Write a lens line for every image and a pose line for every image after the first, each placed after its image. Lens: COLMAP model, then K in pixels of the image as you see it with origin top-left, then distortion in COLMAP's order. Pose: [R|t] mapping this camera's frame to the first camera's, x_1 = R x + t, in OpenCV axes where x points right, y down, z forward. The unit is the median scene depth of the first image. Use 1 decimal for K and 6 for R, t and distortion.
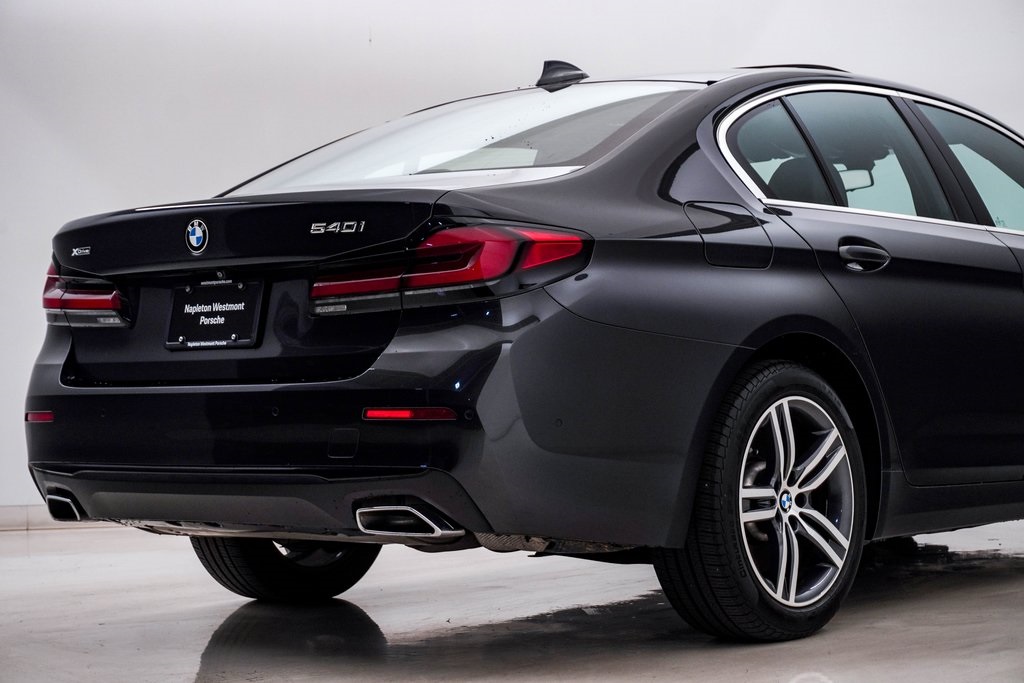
lens RADIAL K [[2168.8, 0, 510.8], [0, 2168.8, 346.5], [0, 0, 1]] dist [0.021570, 0.000000]
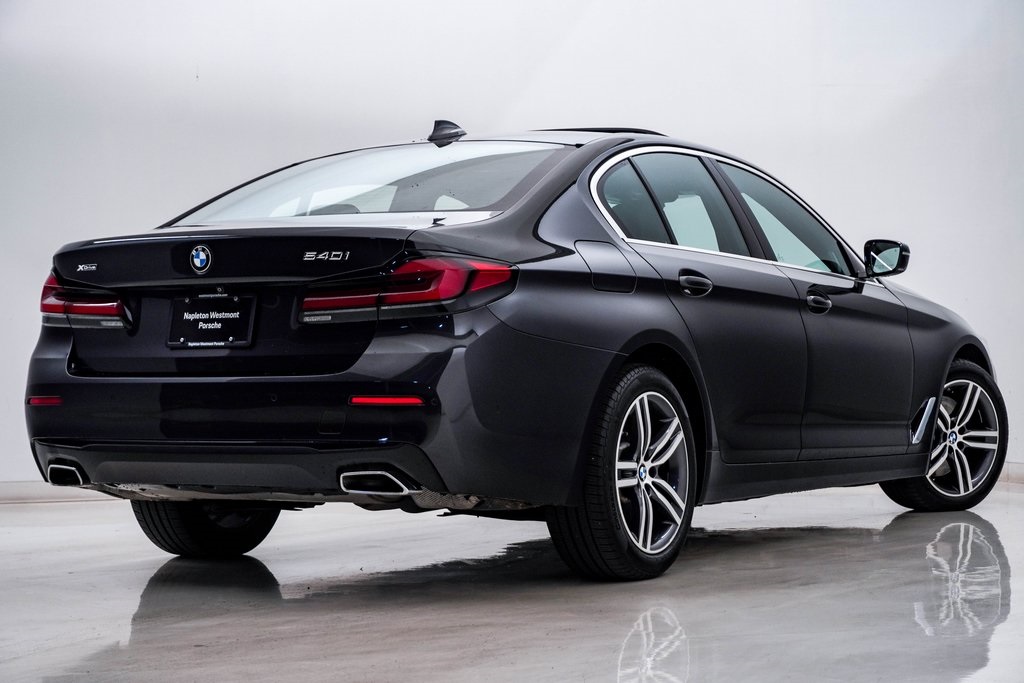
lens RADIAL K [[2168.8, 0, 512.7], [0, 2168.8, 342.3], [0, 0, 1]] dist [0.021570, 0.000000]
pose [[0.985105, 0.016852, 0.171128, -0.180267], [-0.016257, 0.999856, -0.004877, 0.001034], [-0.171186, 0.002022, 0.985237, -0.275898]]
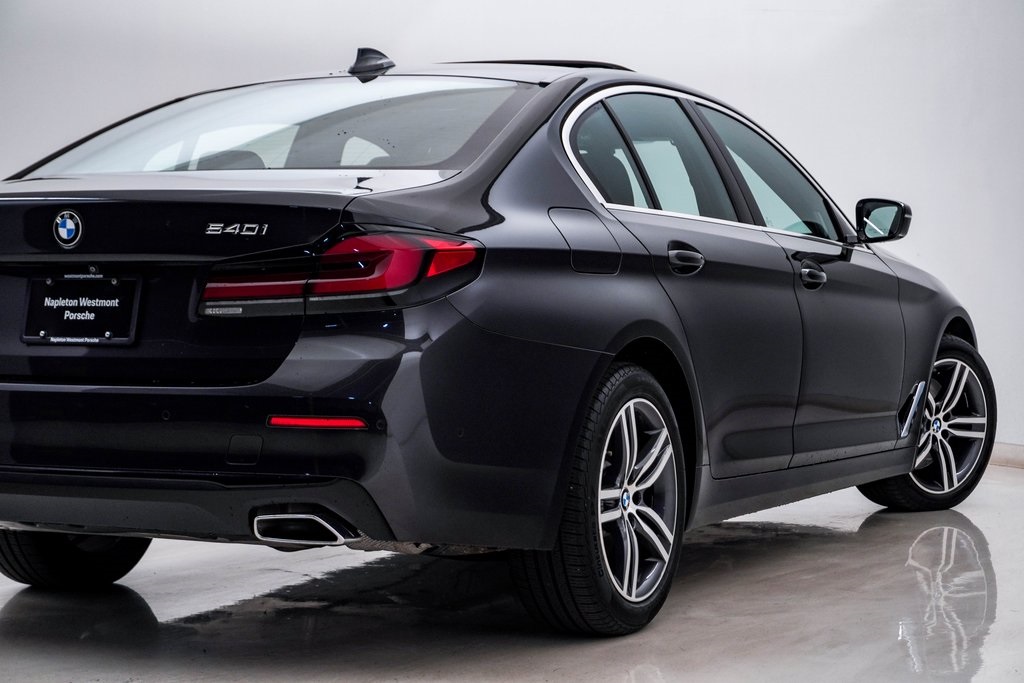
lens RADIAL K [[2168.8, 0, 508.7], [0, 2168.8, 338.0], [0, 0, 1]] dist [0.021570, 0.000000]
pose [[0.969743, 0.019381, 0.243358, -0.187518], [-0.027426, 0.999182, 0.029713, -0.036075], [-0.242583, -0.035488, 0.969481, 0.015698]]
